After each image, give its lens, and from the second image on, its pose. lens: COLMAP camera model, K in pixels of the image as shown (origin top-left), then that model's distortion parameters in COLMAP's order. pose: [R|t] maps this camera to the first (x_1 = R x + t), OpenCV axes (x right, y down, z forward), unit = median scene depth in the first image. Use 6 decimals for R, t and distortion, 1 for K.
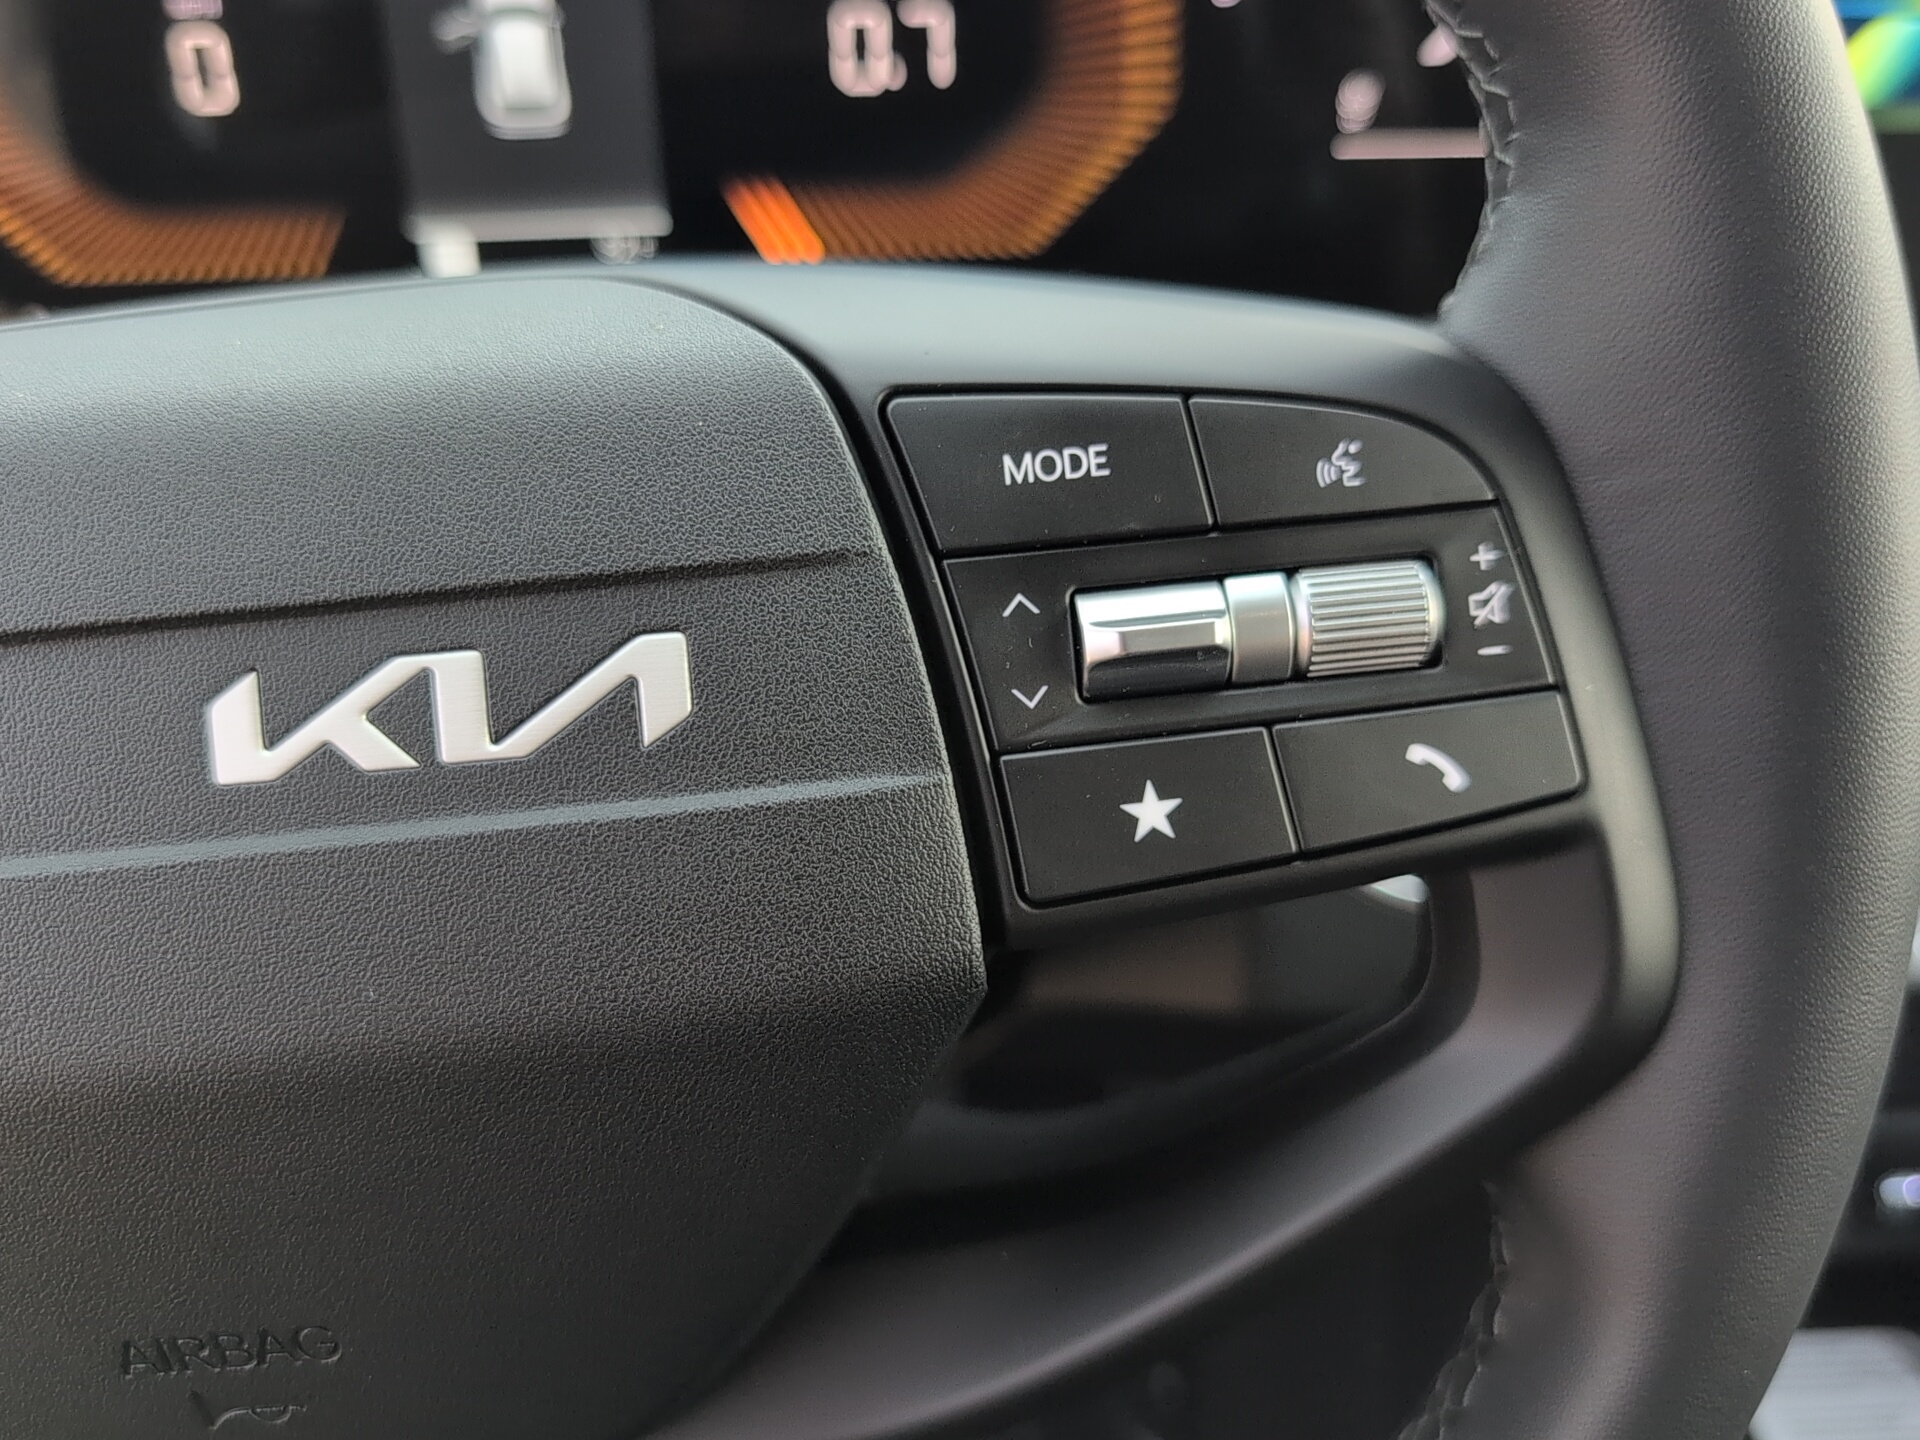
lens RADIAL K [[1471.5, 0, 960.0], [0, 1471.5, 720.0], [0, 0, 1]] dist [0.001490, 0.000715]
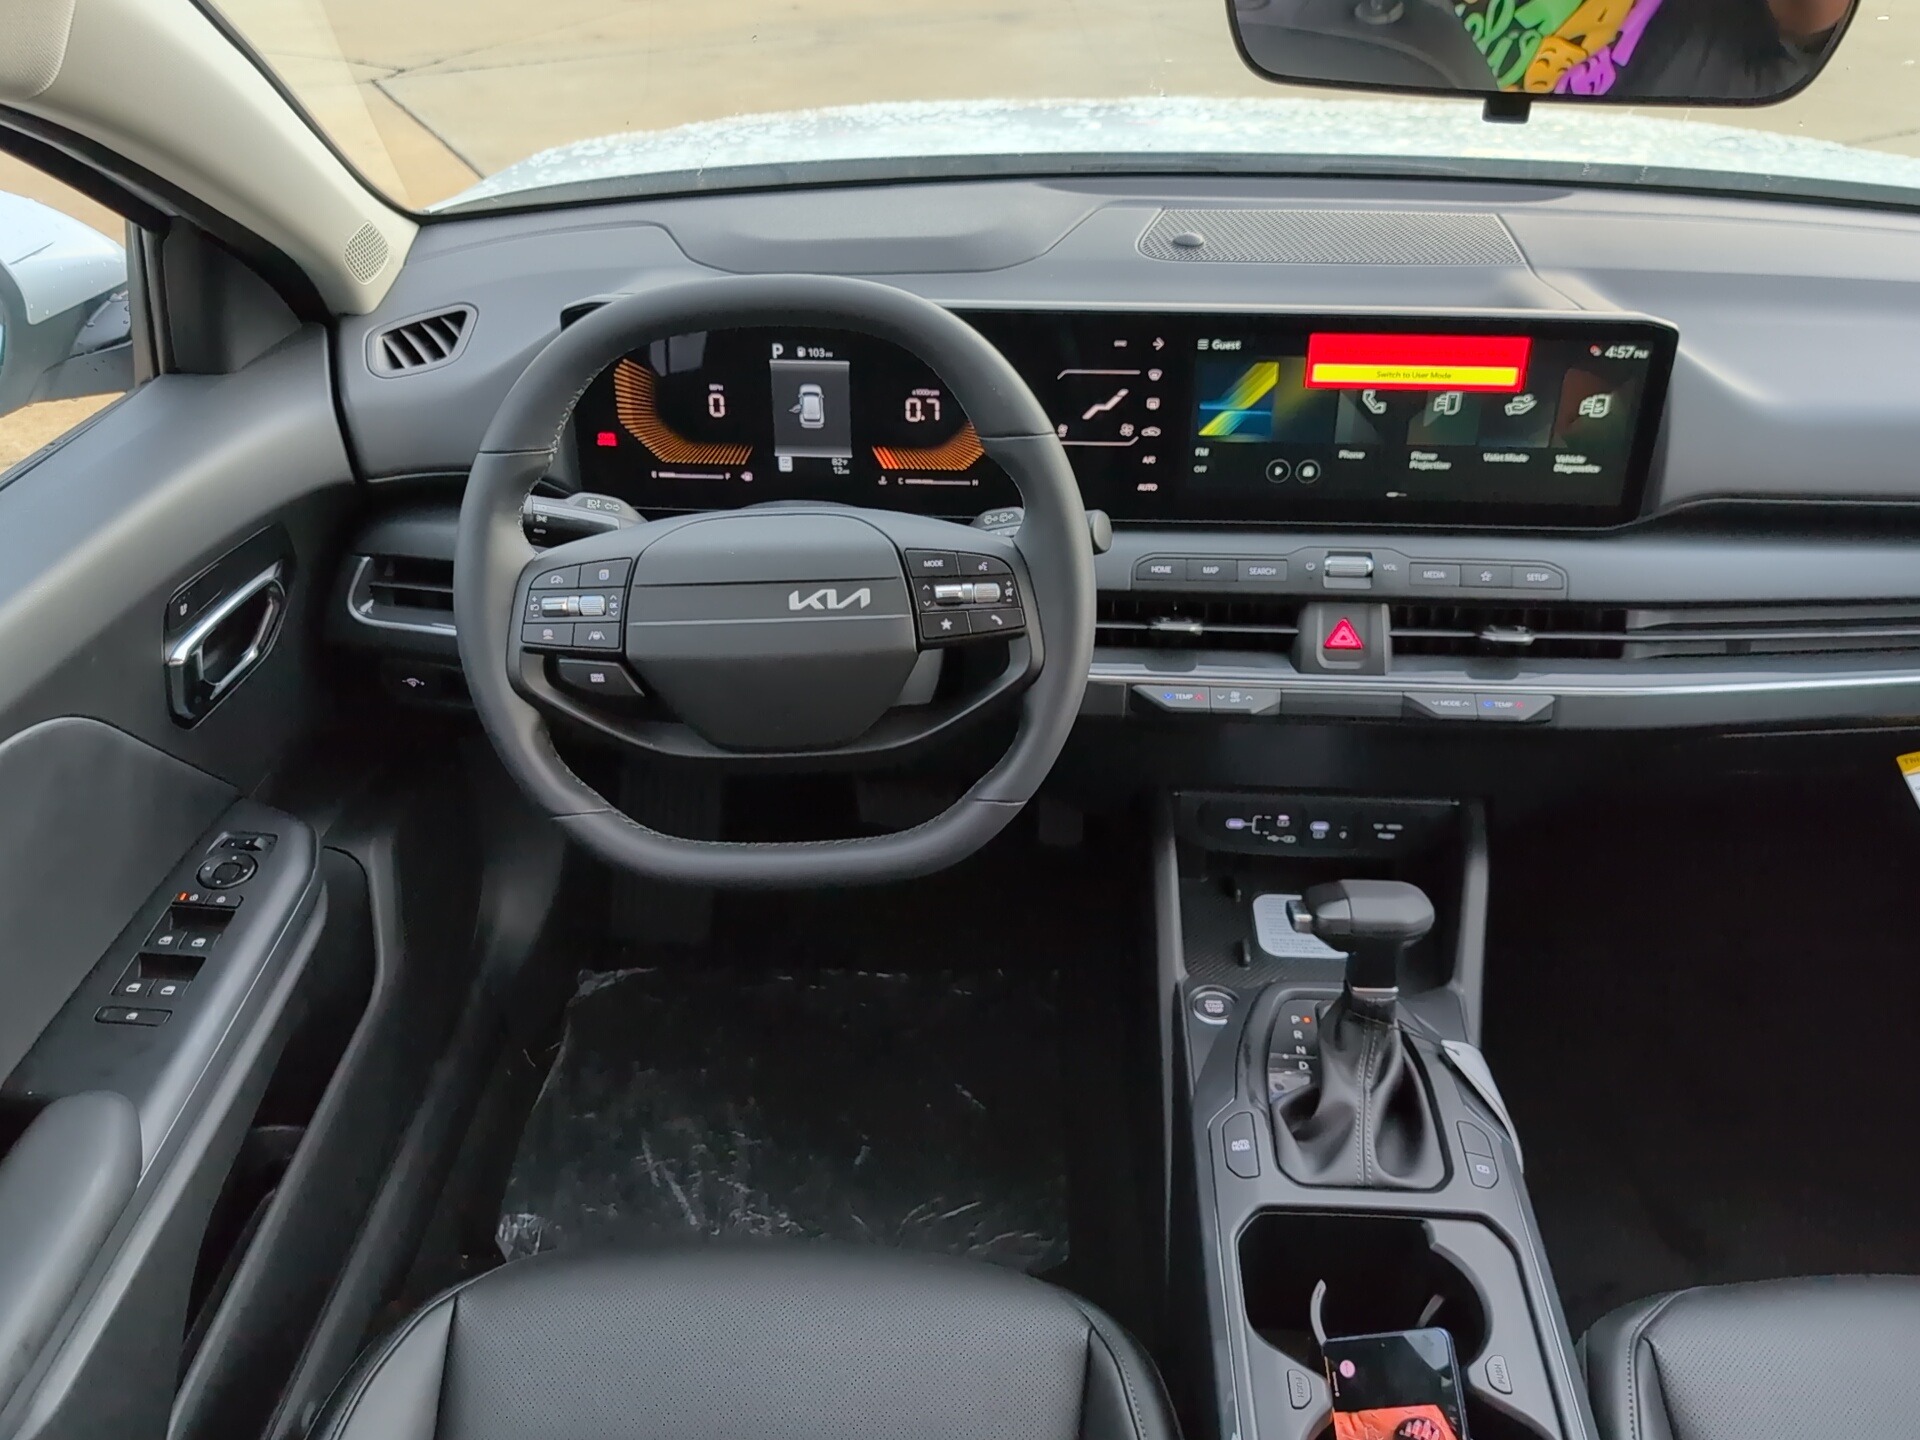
lens RADIAL K [[1471.5, 0, 960.0], [0, 1471.5, 720.0], [0, 0, 1]] dist [0.001490, 0.000715]
pose [[0.997171, 0.064965, -0.037798, 0.430579], [-0.062645, 0.996254, 0.059615, 0.089997], [0.041529, -0.057078, 0.997506, -4.844666]]
